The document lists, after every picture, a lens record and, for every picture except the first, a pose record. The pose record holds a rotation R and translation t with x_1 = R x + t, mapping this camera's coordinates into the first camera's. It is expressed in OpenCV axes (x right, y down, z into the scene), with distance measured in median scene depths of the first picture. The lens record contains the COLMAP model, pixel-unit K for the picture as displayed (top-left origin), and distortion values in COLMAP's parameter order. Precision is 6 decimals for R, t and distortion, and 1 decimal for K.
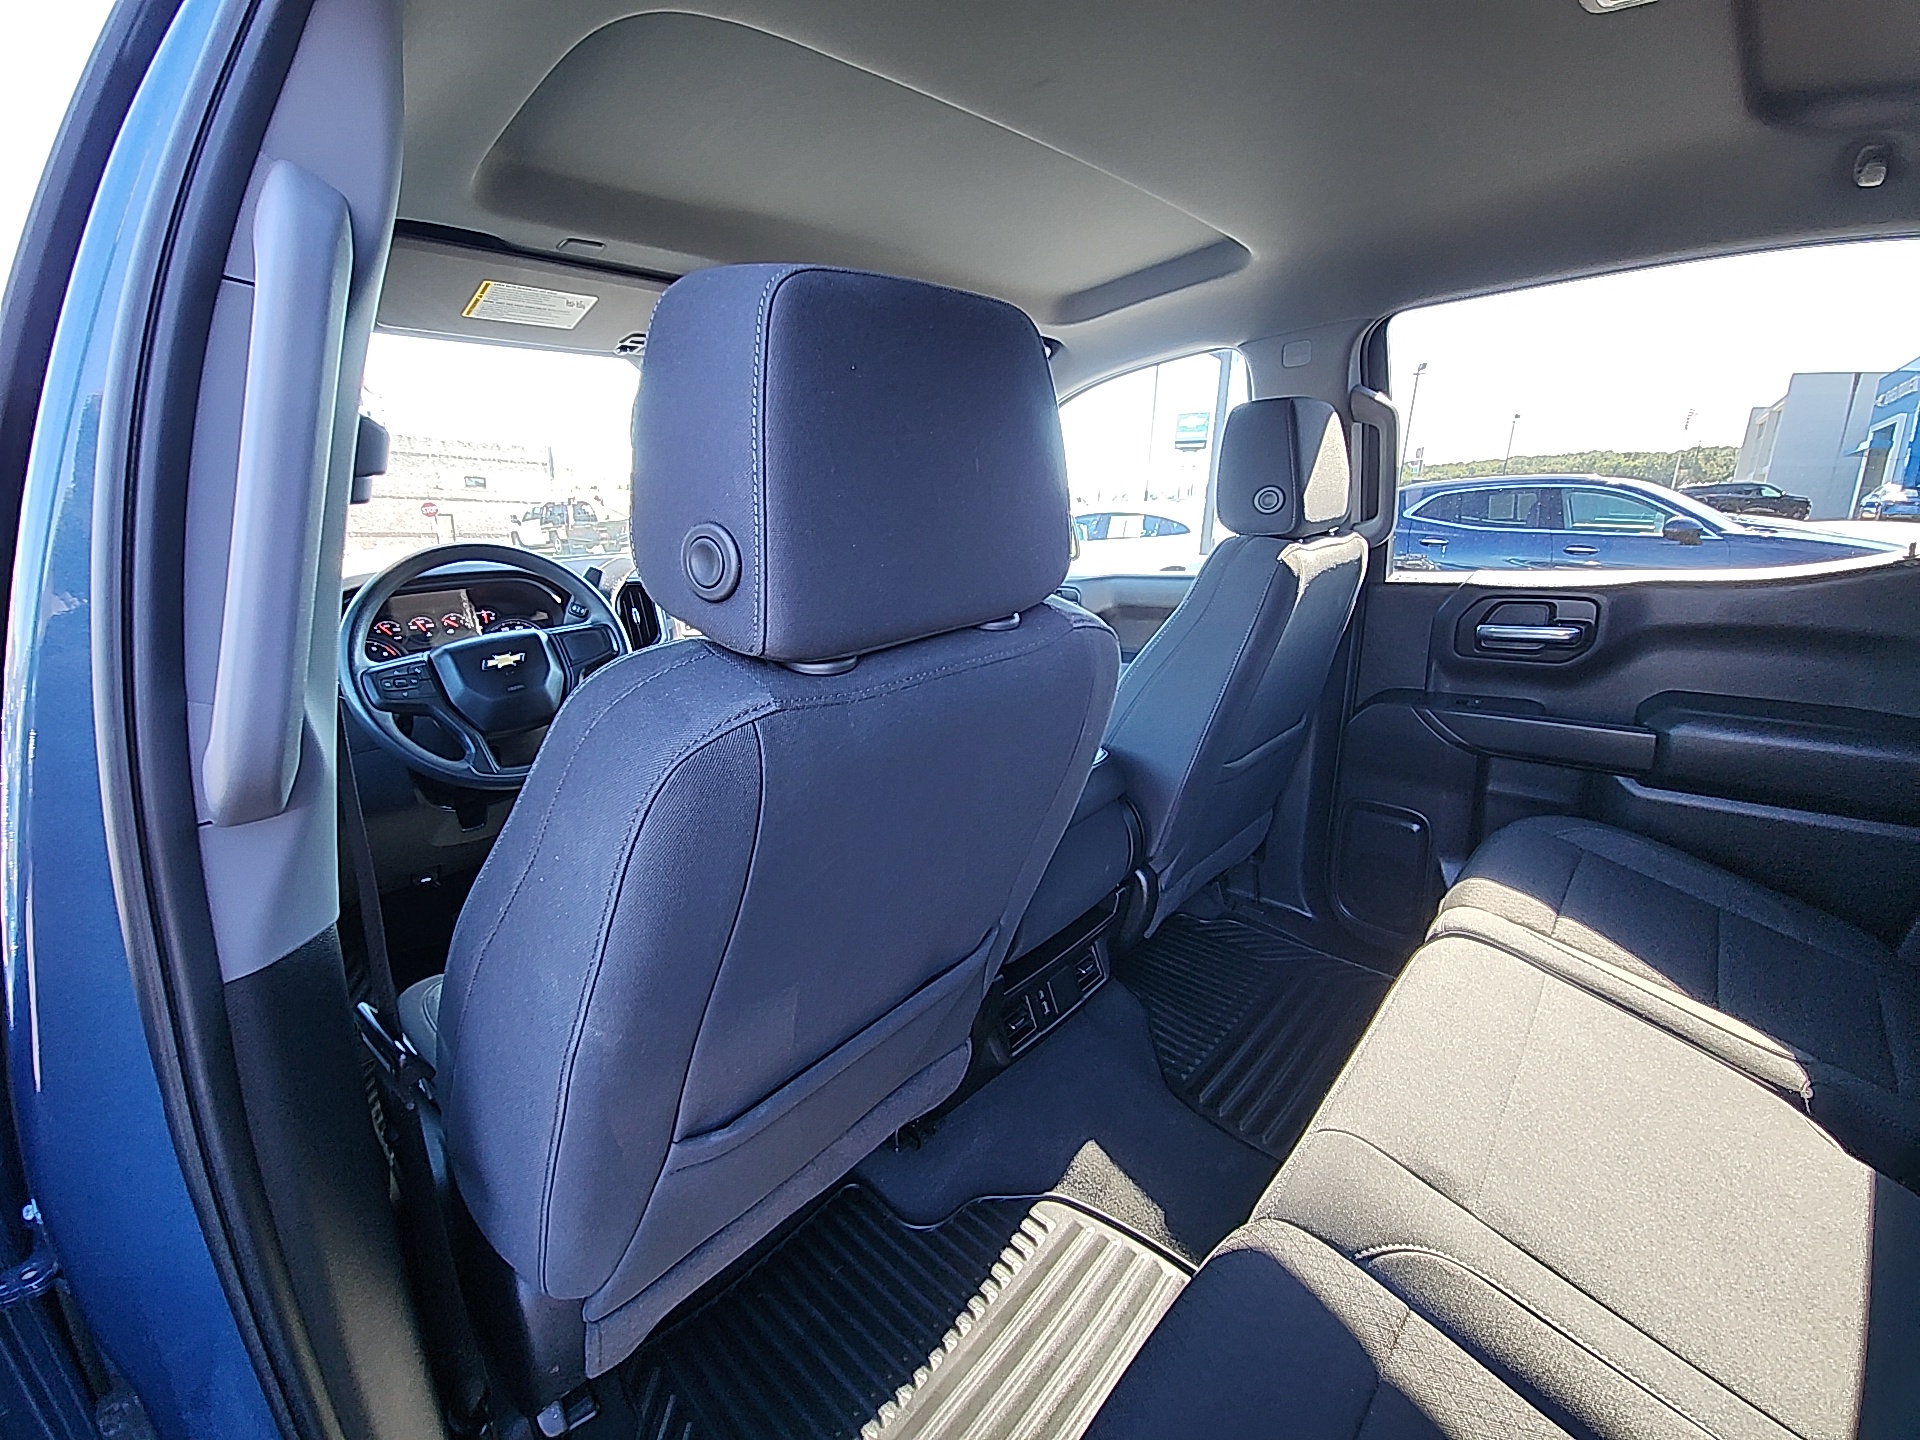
lens RADIAL K [[777.1, 0, 950.2], [0, 777.1, 700.1], [0, 0, 1]] dist [0.008769, -0.006387]
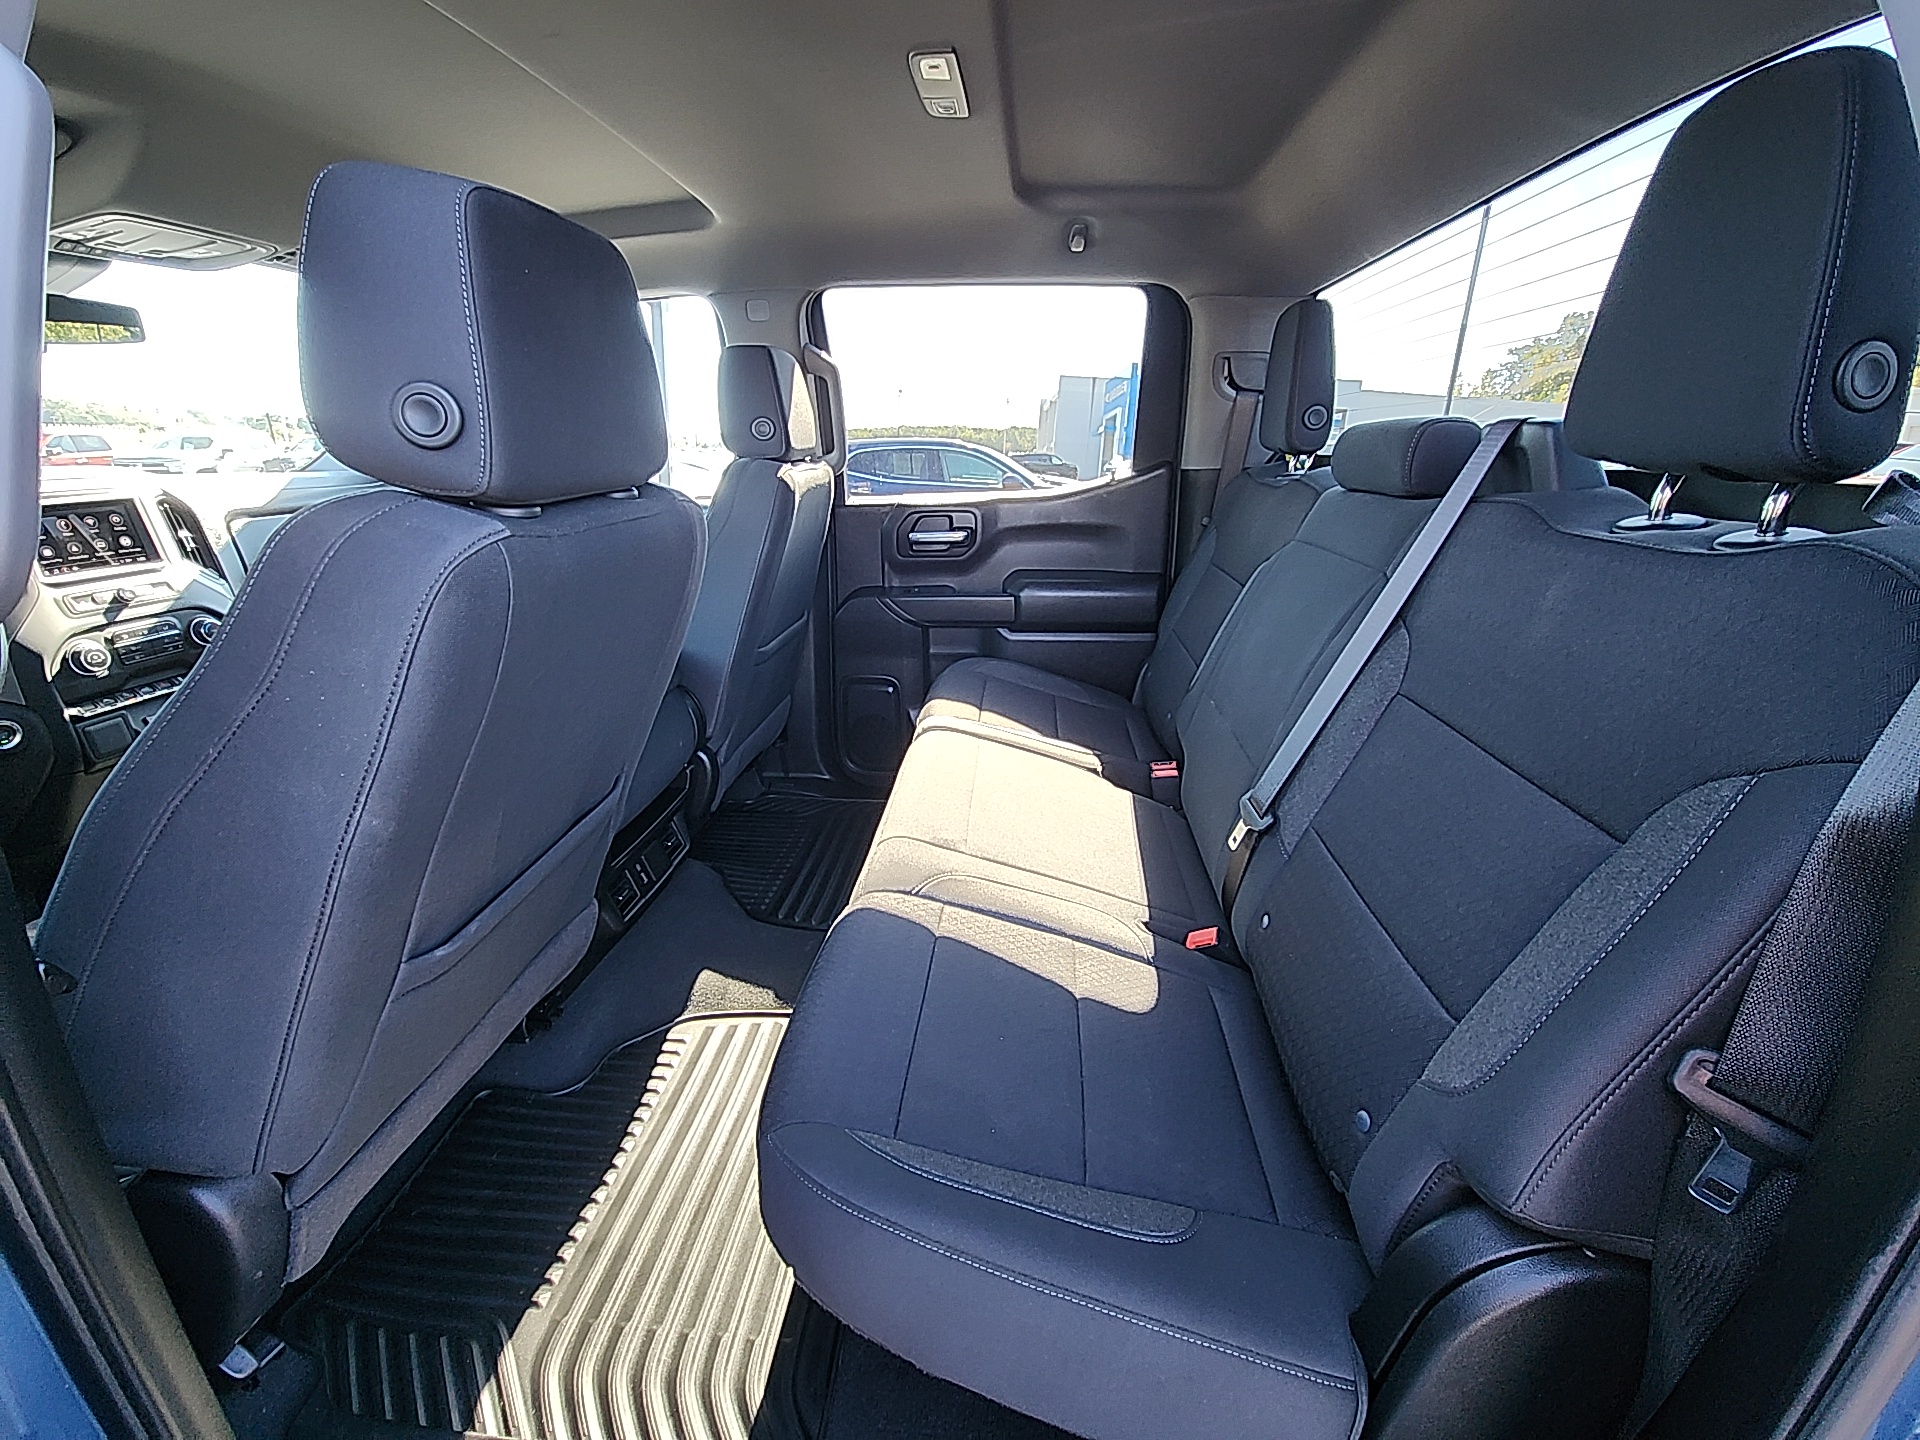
lens RADIAL K [[777.1, 0, 950.2], [0, 777.1, 700.1], [0, 0, 1]] dist [0.008769, -0.006387]
pose [[0.786985, -0.156816, 0.596711, -0.152925], [0.124433, 0.987627, 0.095438, 0.083367], [-0.604294, -0.000858, 0.796761, -0.159381]]
